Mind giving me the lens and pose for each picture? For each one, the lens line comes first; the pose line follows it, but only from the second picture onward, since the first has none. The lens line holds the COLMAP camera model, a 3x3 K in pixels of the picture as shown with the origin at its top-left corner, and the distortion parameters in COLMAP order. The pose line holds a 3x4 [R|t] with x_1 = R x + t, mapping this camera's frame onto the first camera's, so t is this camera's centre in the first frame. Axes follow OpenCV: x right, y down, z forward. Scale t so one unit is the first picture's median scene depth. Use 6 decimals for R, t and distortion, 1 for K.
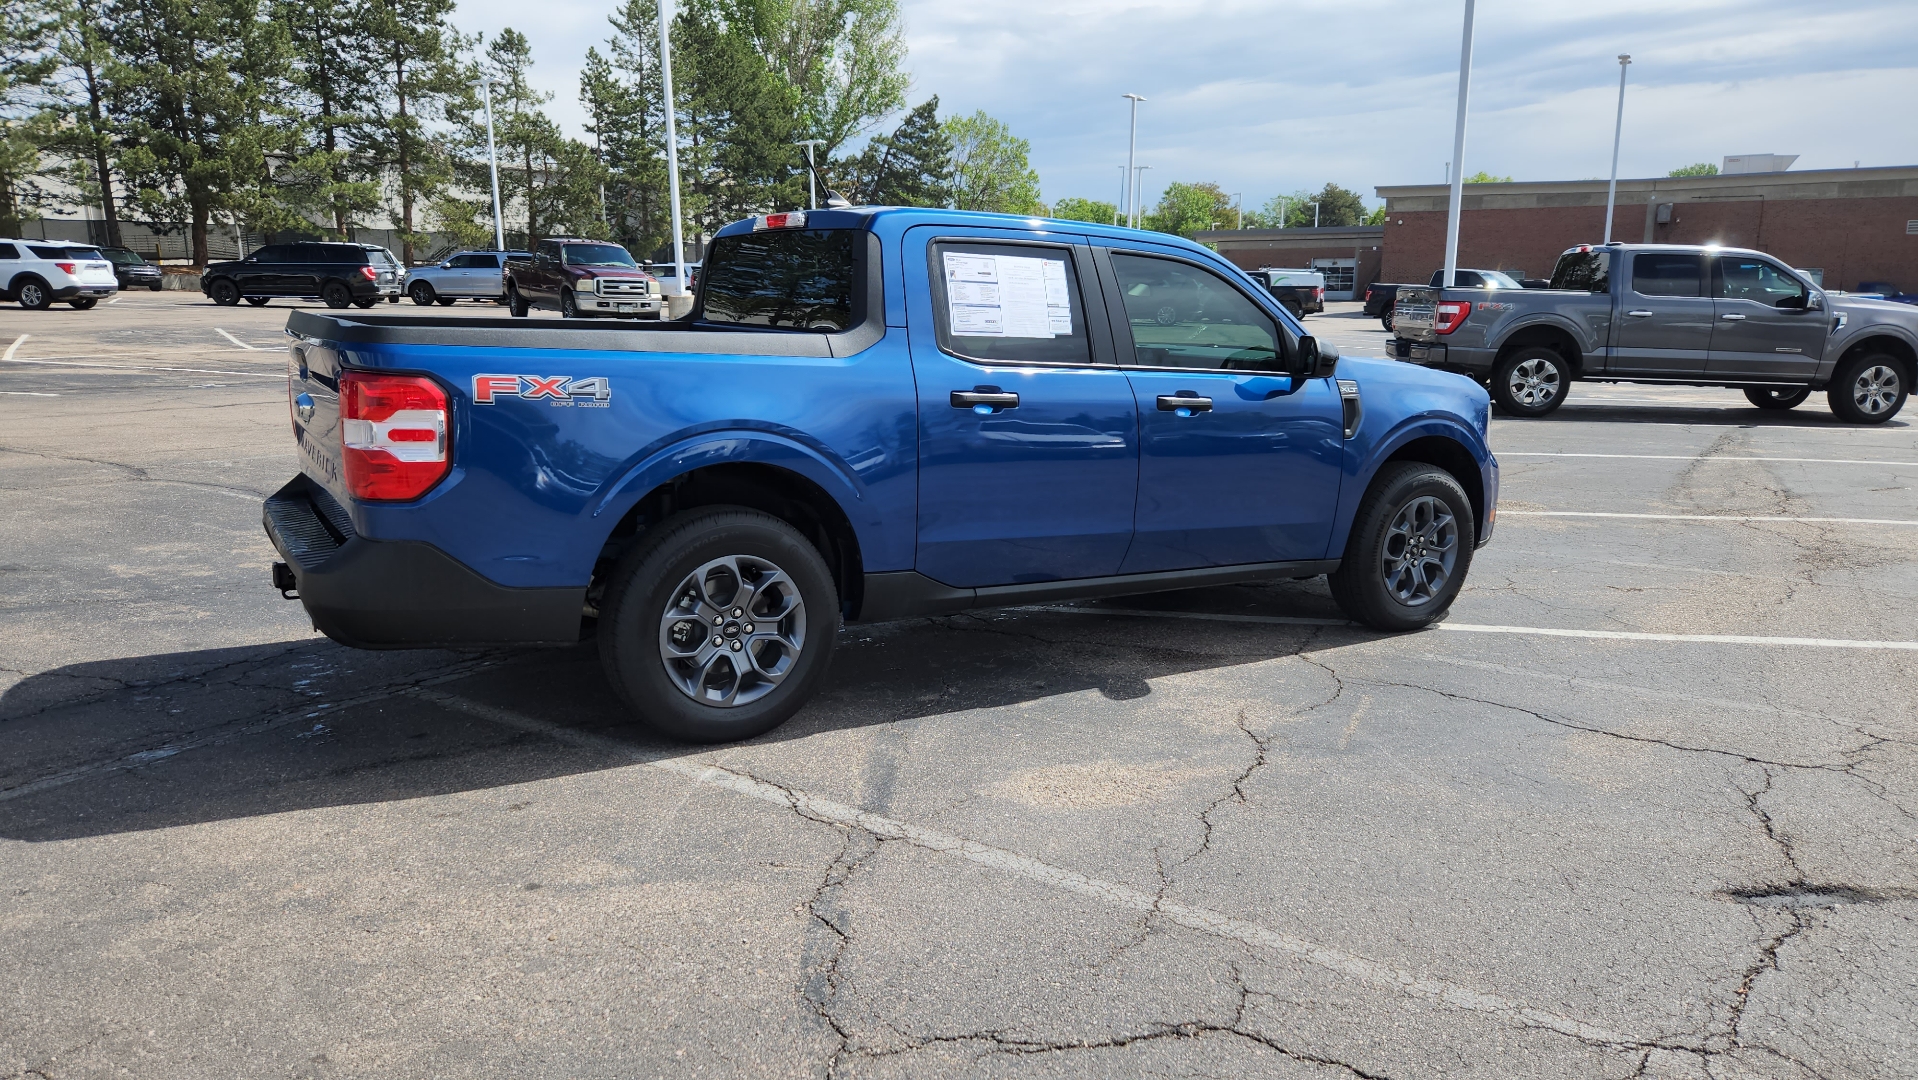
lens RADIAL K [[1282.6, 0, 945.5], [0, 1282.6, 539.6], [0, 0, 1]] dist [0.070542, -0.058647]
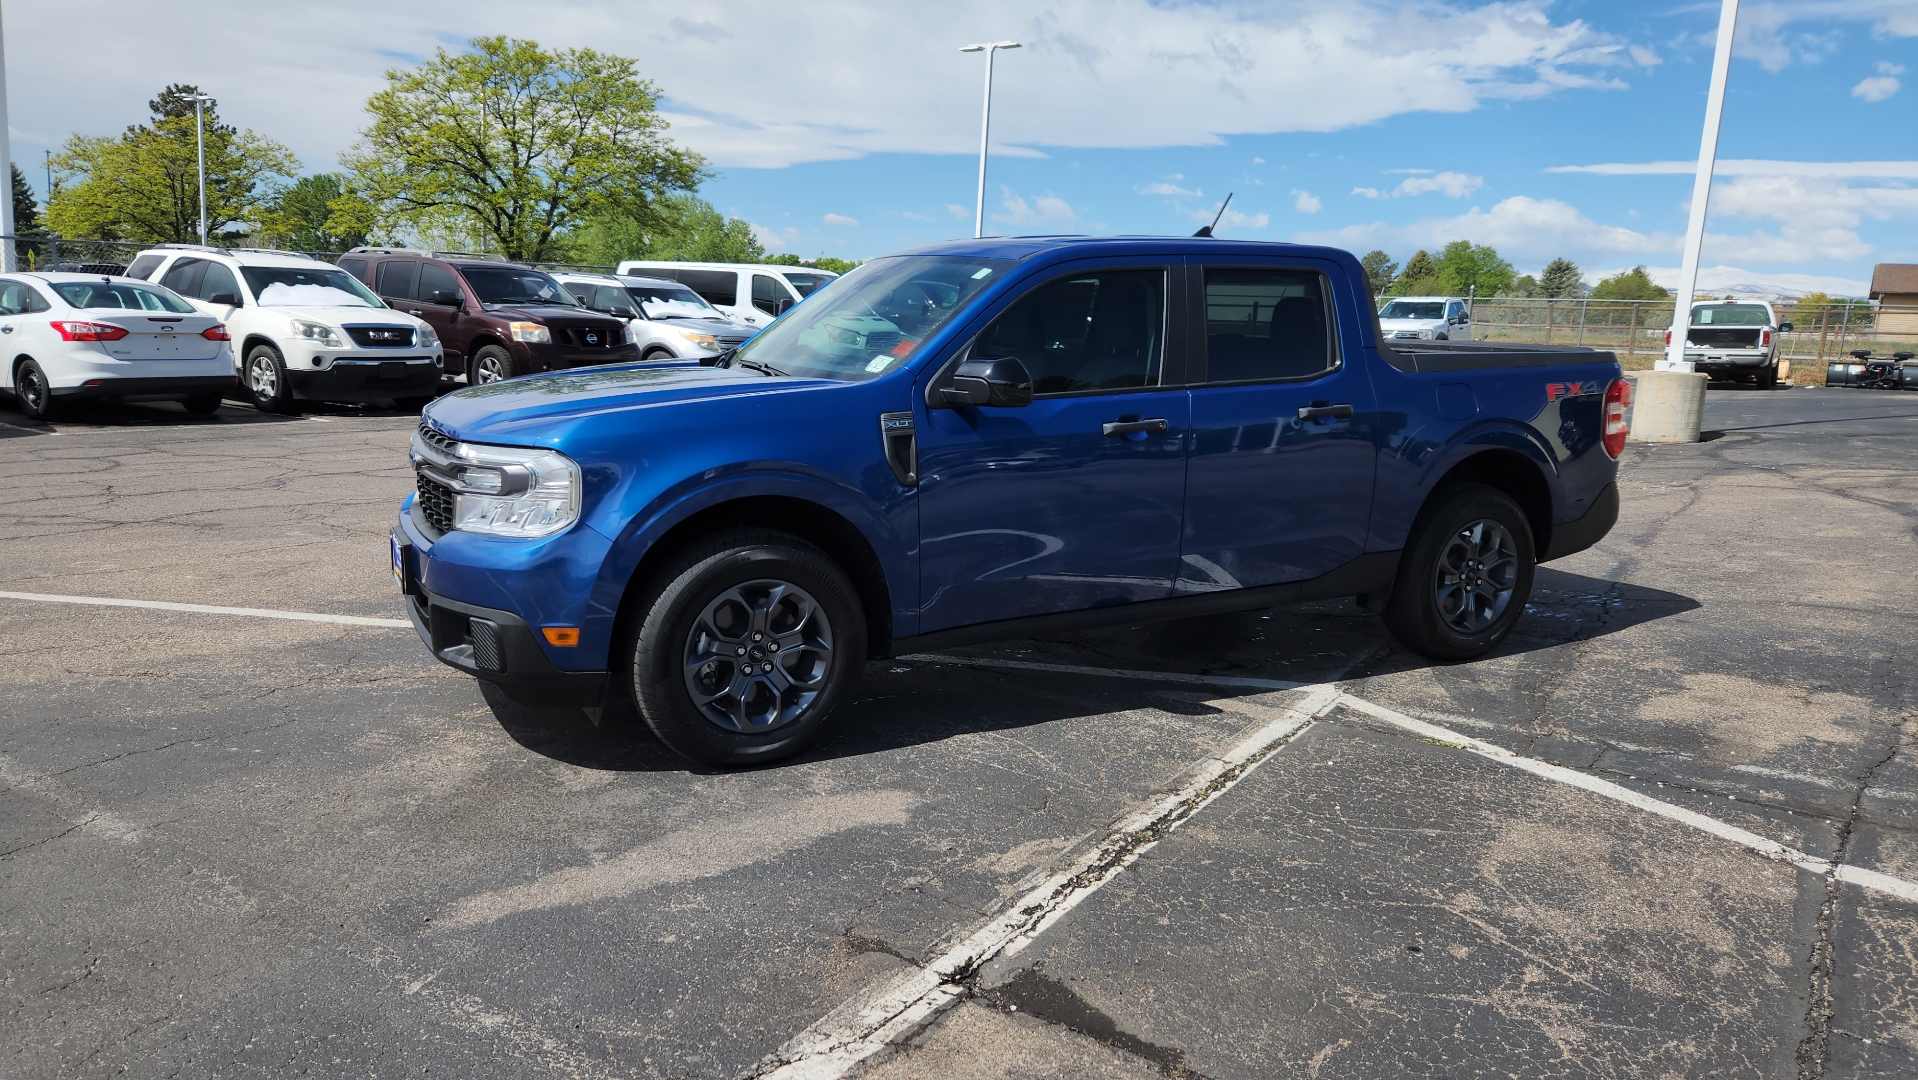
lens RADIAL K [[1281.4, 0, 928.3], [0, 1281.4, 528.1], [0, 0, 1]] dist [0.068598, -0.056040]
pose [[-0.996693, -0.058032, 0.056879, 0.024202], [-0.034101, 0.934070, 0.355457, -0.133359], [-0.073757, 0.352342, -0.932960, 0.692801]]
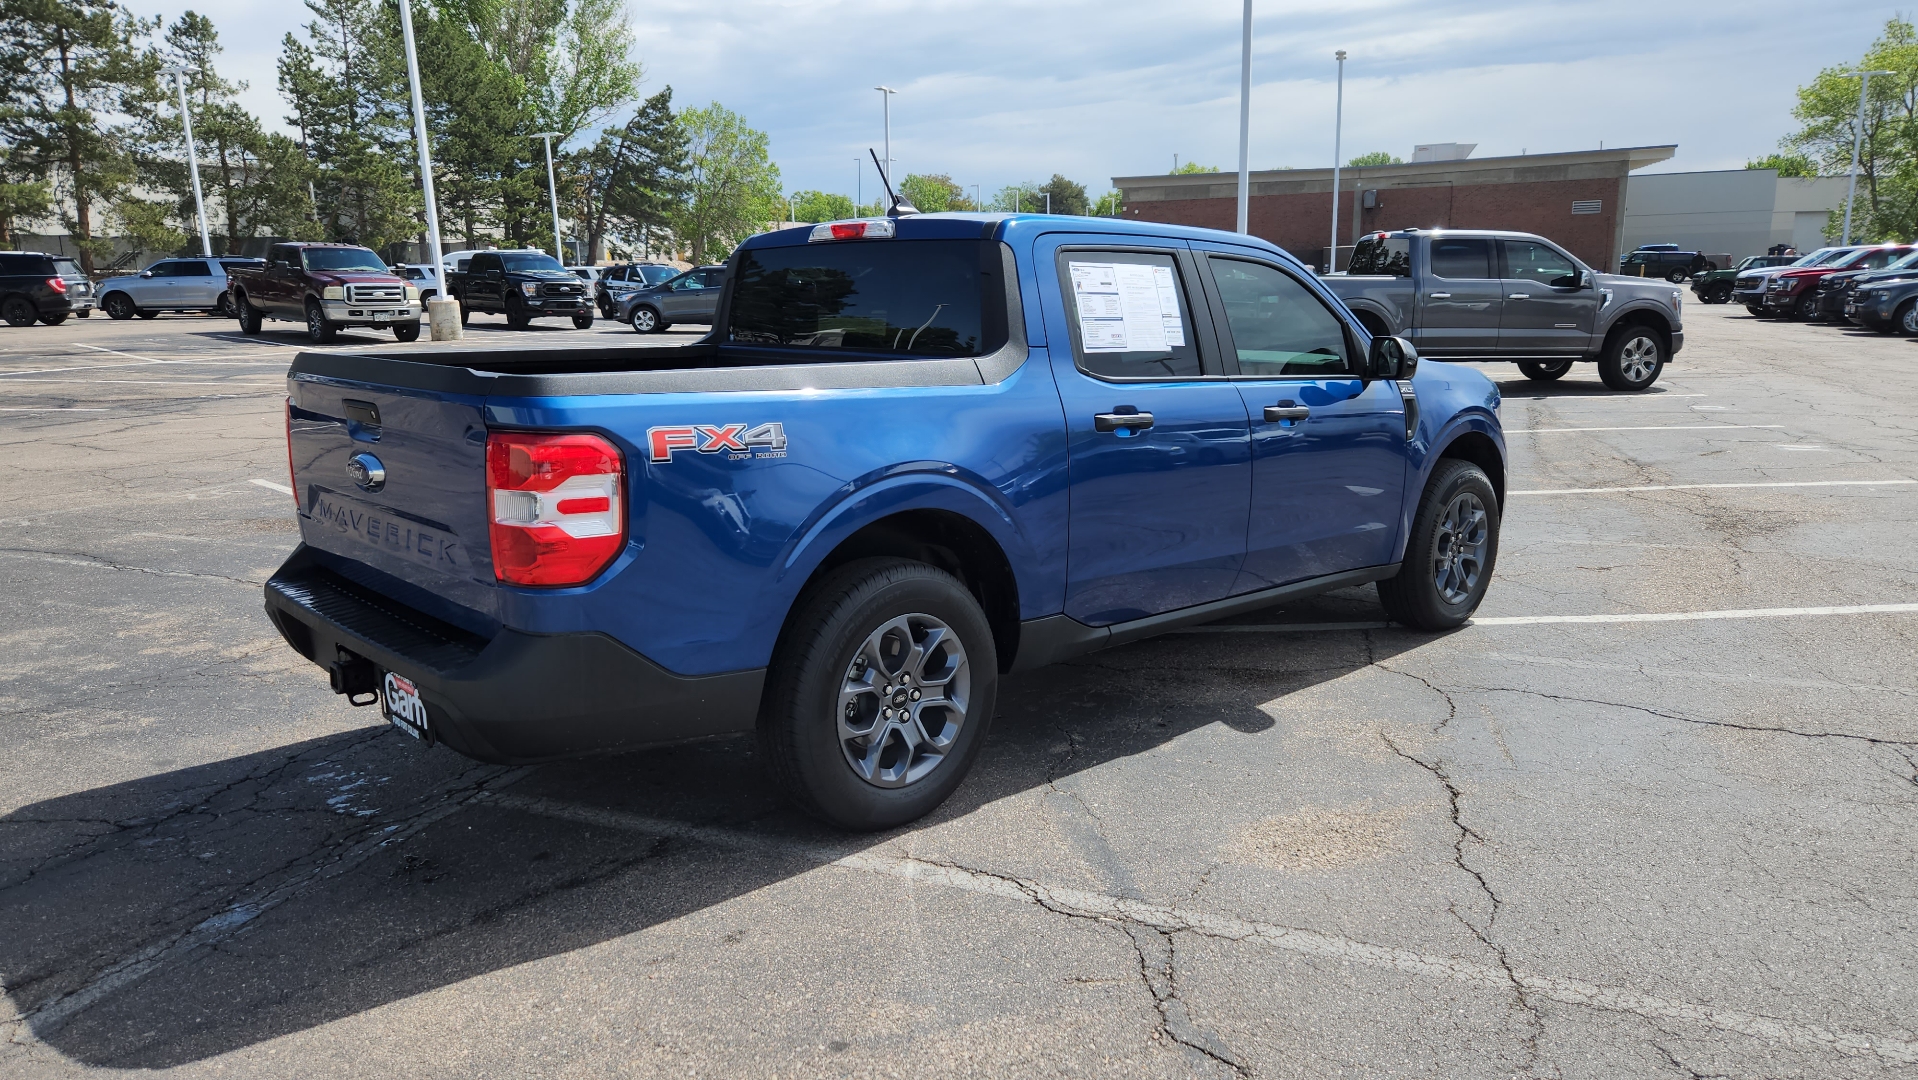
lens RADIAL K [[1282.6, 0, 927.0], [0, 1282.6, 540.0], [0, 0, 1]] dist [0.070542, -0.058647]
pose [[0.982028, -0.062390, 0.178125, -0.077603], [0.061355, 0.998052, 0.011315, -0.012320], [-0.178484, -0.000183, 0.983943, 0.034311]]
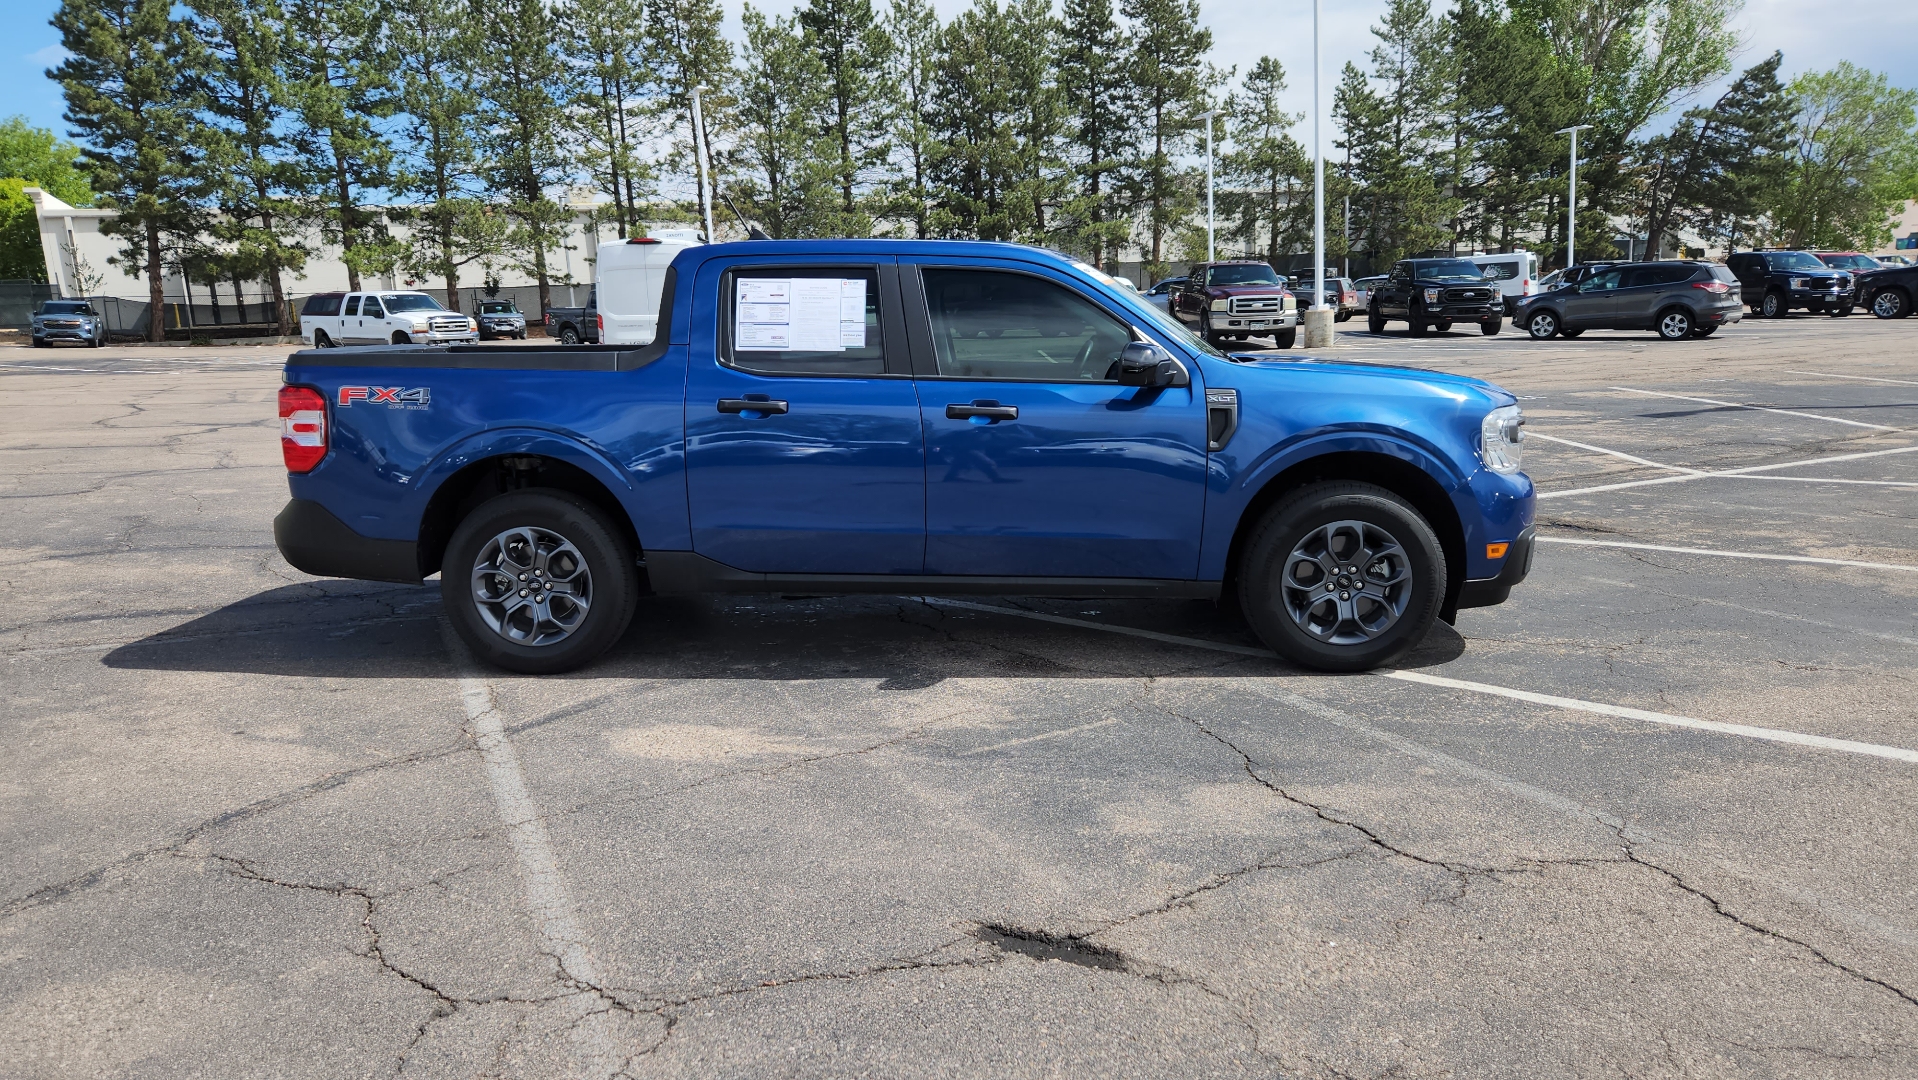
lens RADIAL K [[1286.0, 0, 924.9], [0, 1286.0, 545.2], [0, 0, 1]] dist [0.064150, -0.049635]
pose [[0.824377, 0.061511, -0.562690, 0.227156], [-0.066924, 0.997697, 0.011018, -0.002609], [0.562072, 0.028575, 0.826595, 0.040906]]
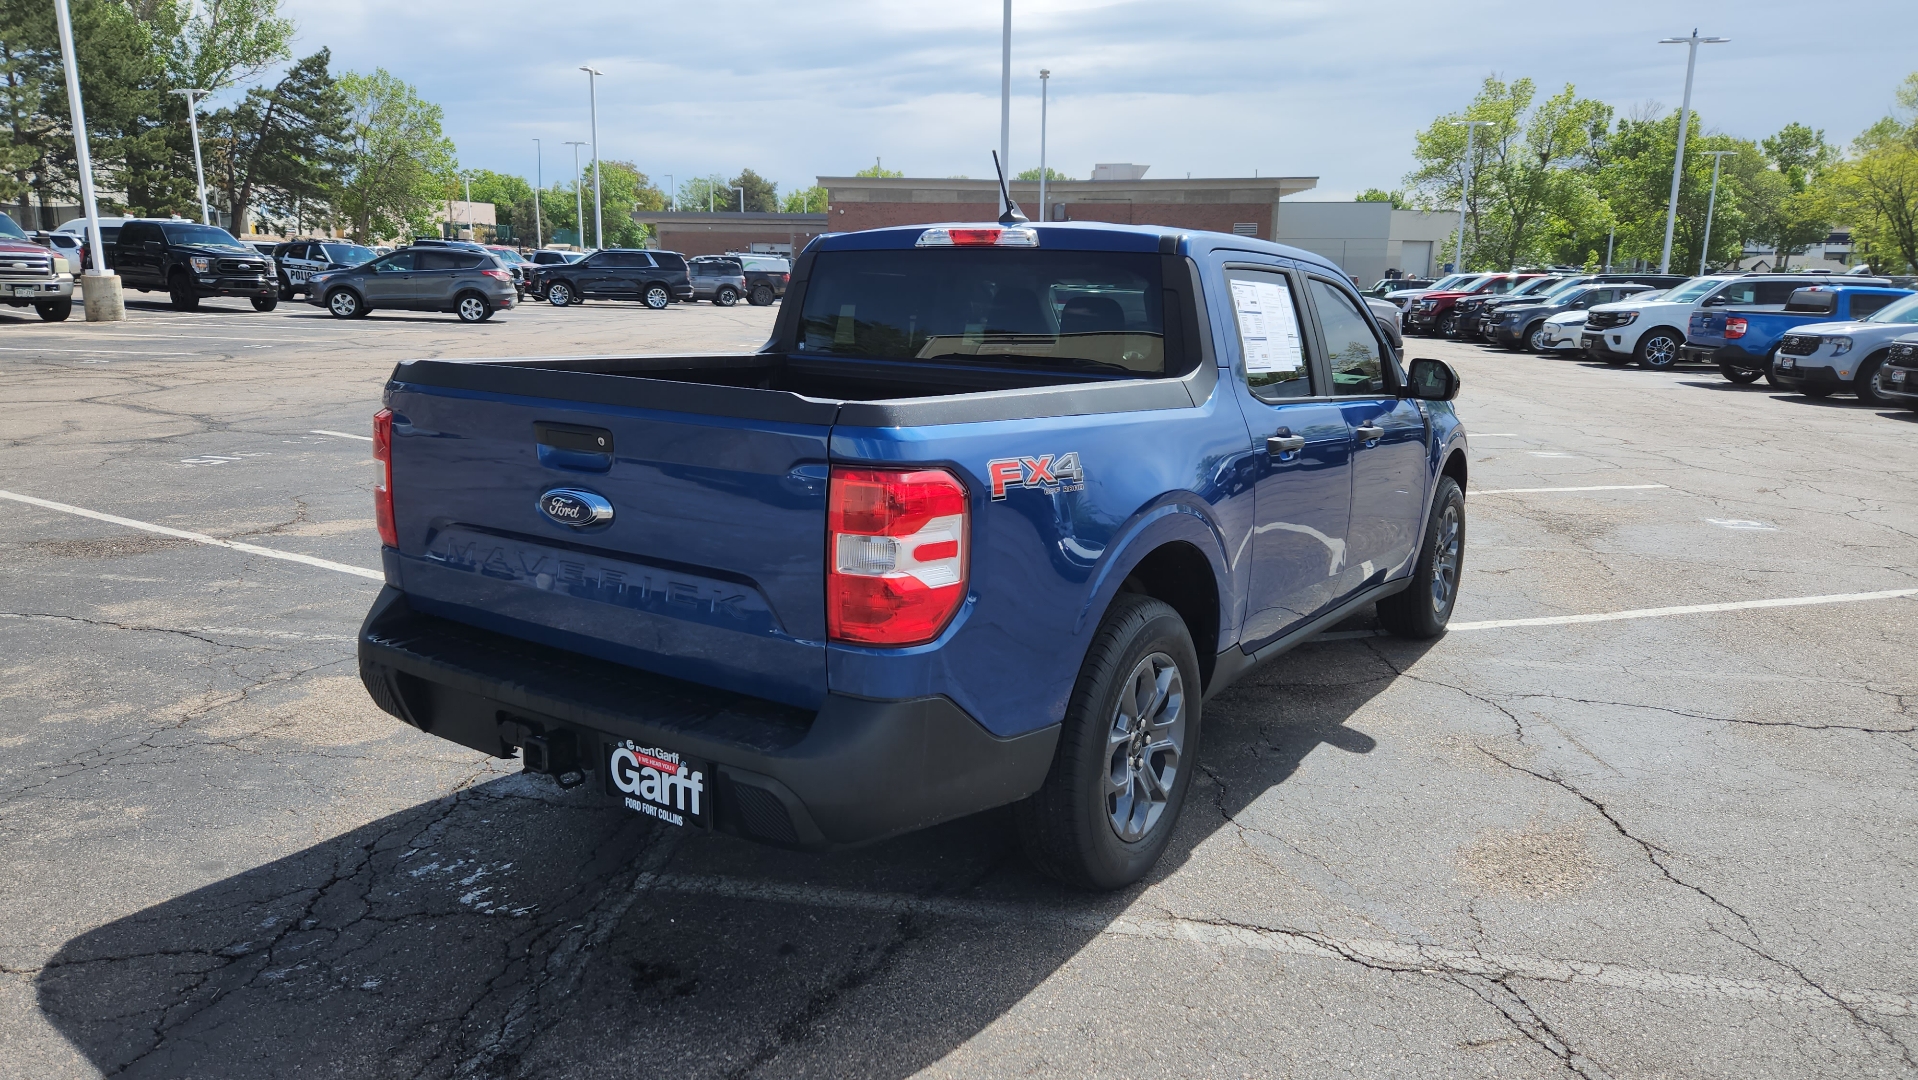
lens RADIAL K [[1281.4, 0, 927.2], [0, 1281.4, 534.9], [0, 0, 1]] dist [0.068598, -0.056040]
pose [[0.909255, -0.075137, 0.409401, -0.160319], [0.070283, 0.997164, 0.026915, -0.024832], [-0.410263, 0.004301, 0.911957, 0.079530]]
